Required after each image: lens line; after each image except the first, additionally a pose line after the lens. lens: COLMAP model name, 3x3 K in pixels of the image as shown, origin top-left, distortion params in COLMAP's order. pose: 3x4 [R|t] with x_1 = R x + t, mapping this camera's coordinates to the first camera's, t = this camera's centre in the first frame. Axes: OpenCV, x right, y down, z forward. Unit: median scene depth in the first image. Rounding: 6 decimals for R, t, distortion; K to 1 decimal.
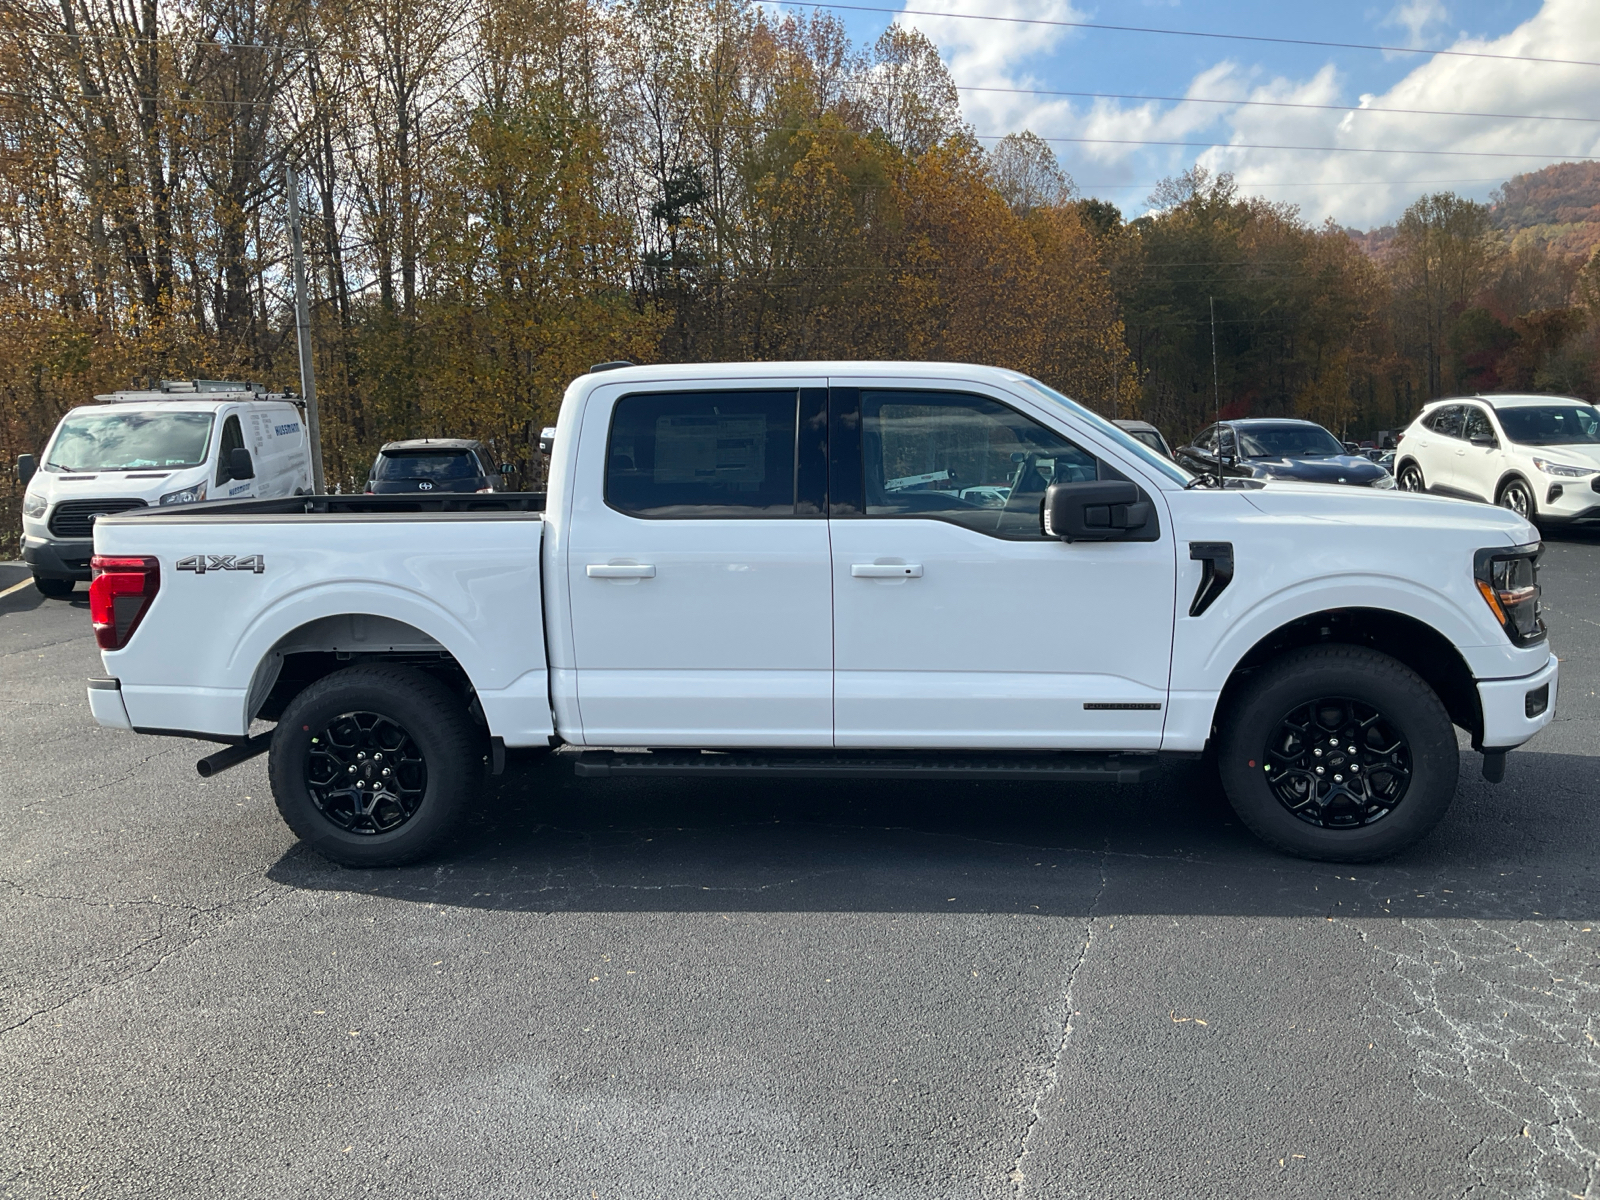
lens RADIAL K [[1321.8, 0, 800.0], [0, 1321.8, 600.0], [0, 0, 1]] dist [0.039036, -0.088871]
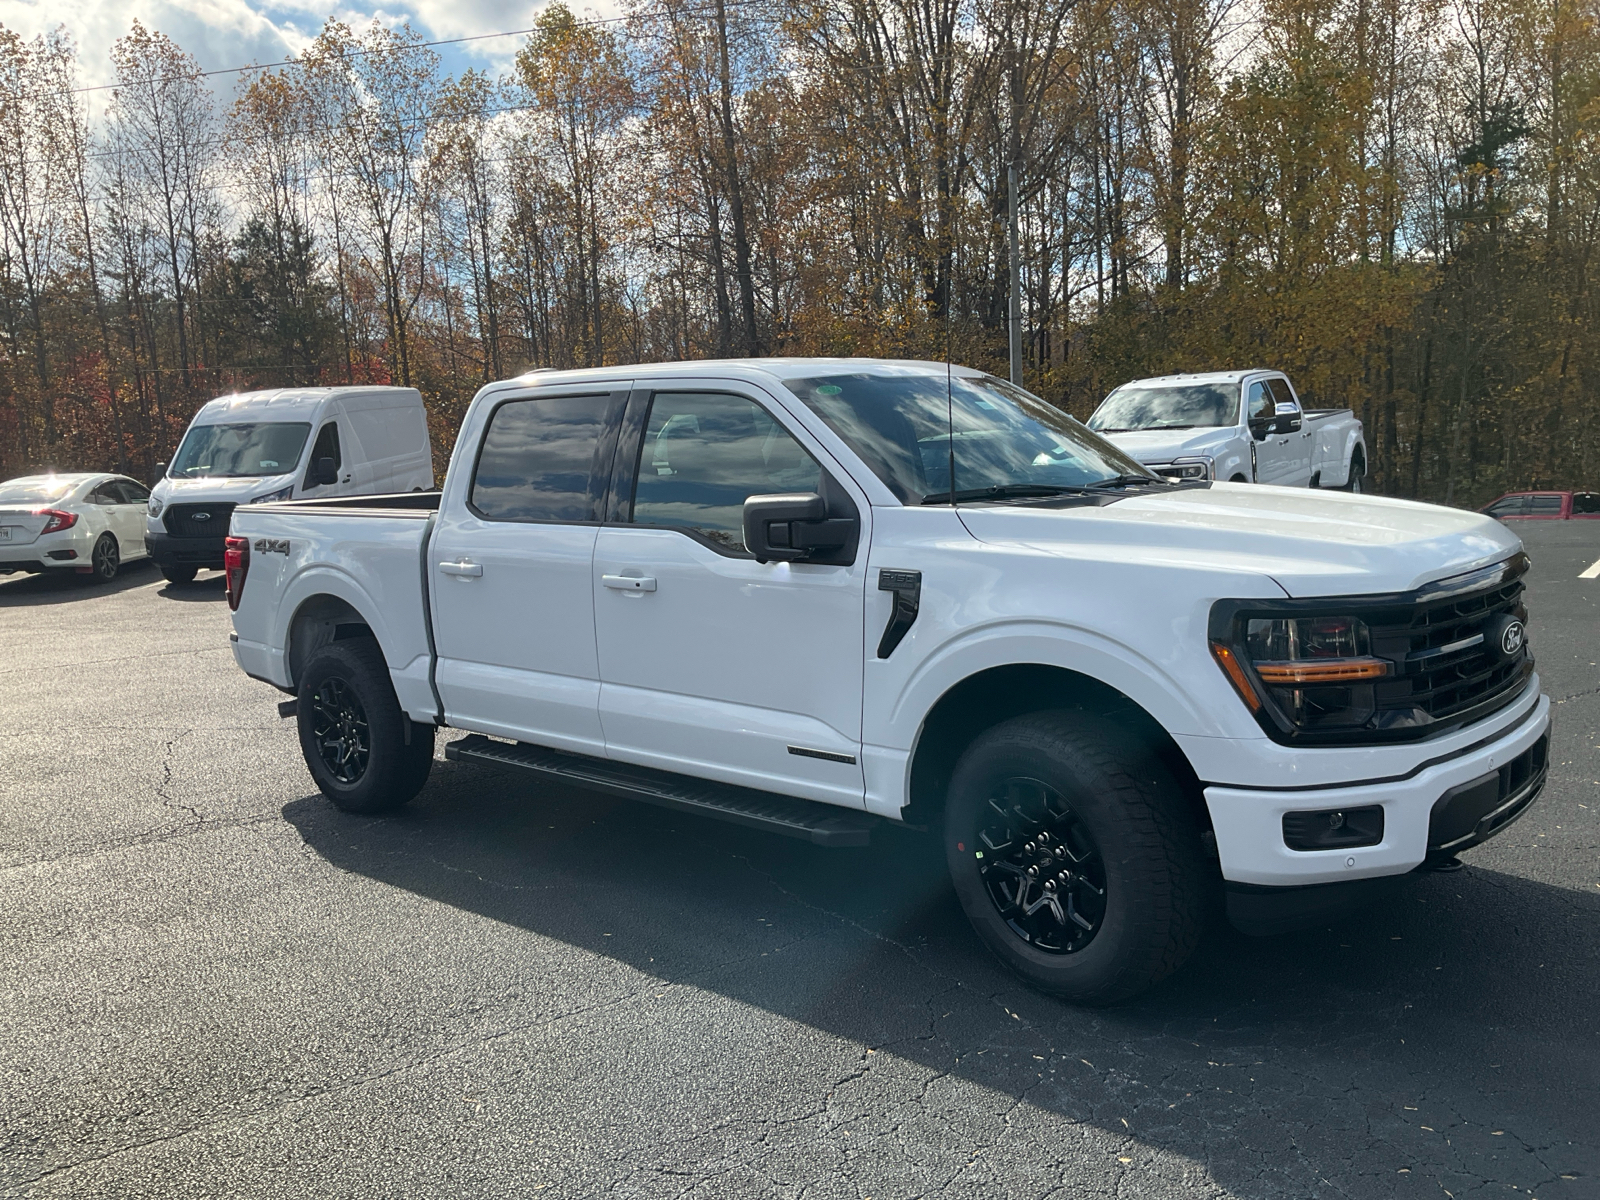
lens RADIAL K [[1314.9, 0, 800.0], [0, 1314.9, 600.0], [0, 0, 1]] dist [0.060490, -0.105936]
pose [[0.824086, 0.064127, -0.562824, 0.667459], [-0.054974, 0.997935, 0.033209, -0.045707], [0.563791, 0.003574, 0.825910, 0.267326]]
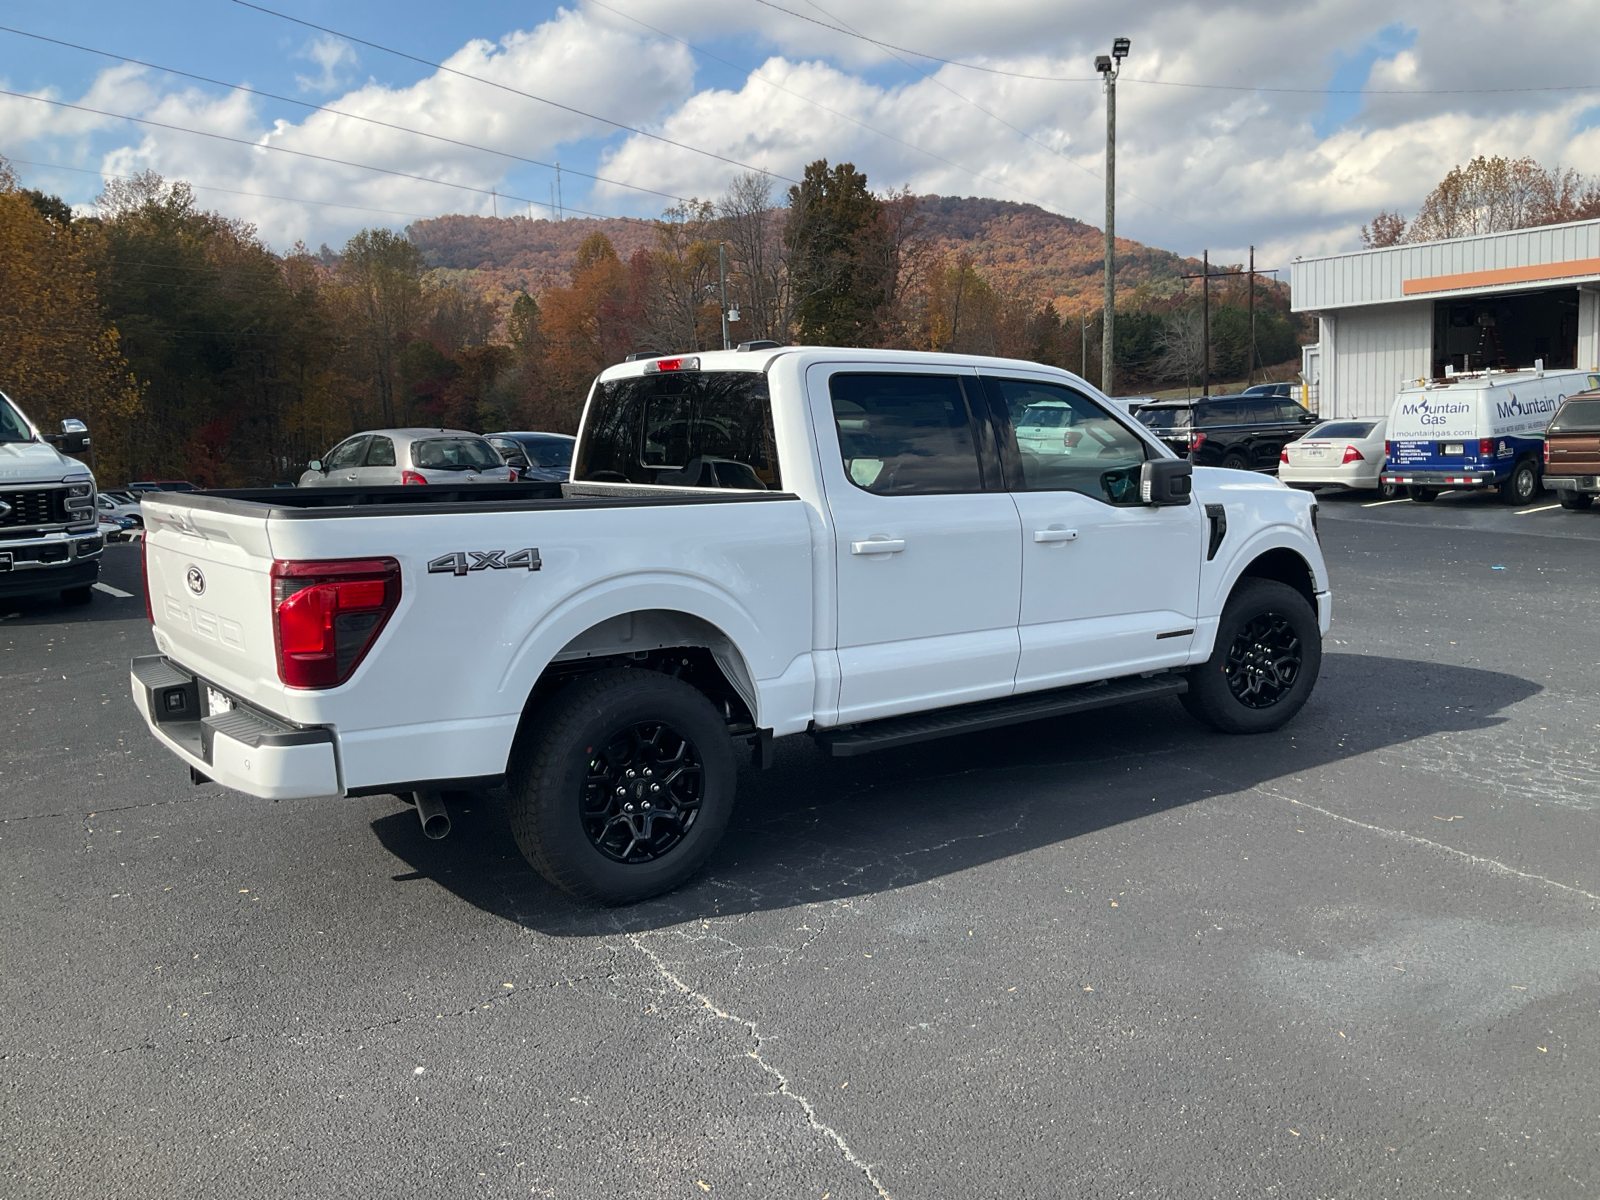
lens RADIAL K [[1314.9, 0, 800.0], [0, 1314.9, 600.0], [0, 0, 1]] dist [0.060490, -0.105936]
pose [[0.726571, -0.068974, 0.683621, -0.847089], [0.079804, 0.996686, 0.015742, -0.001710], [-0.682441, 0.043118, 0.729667, 0.293201]]
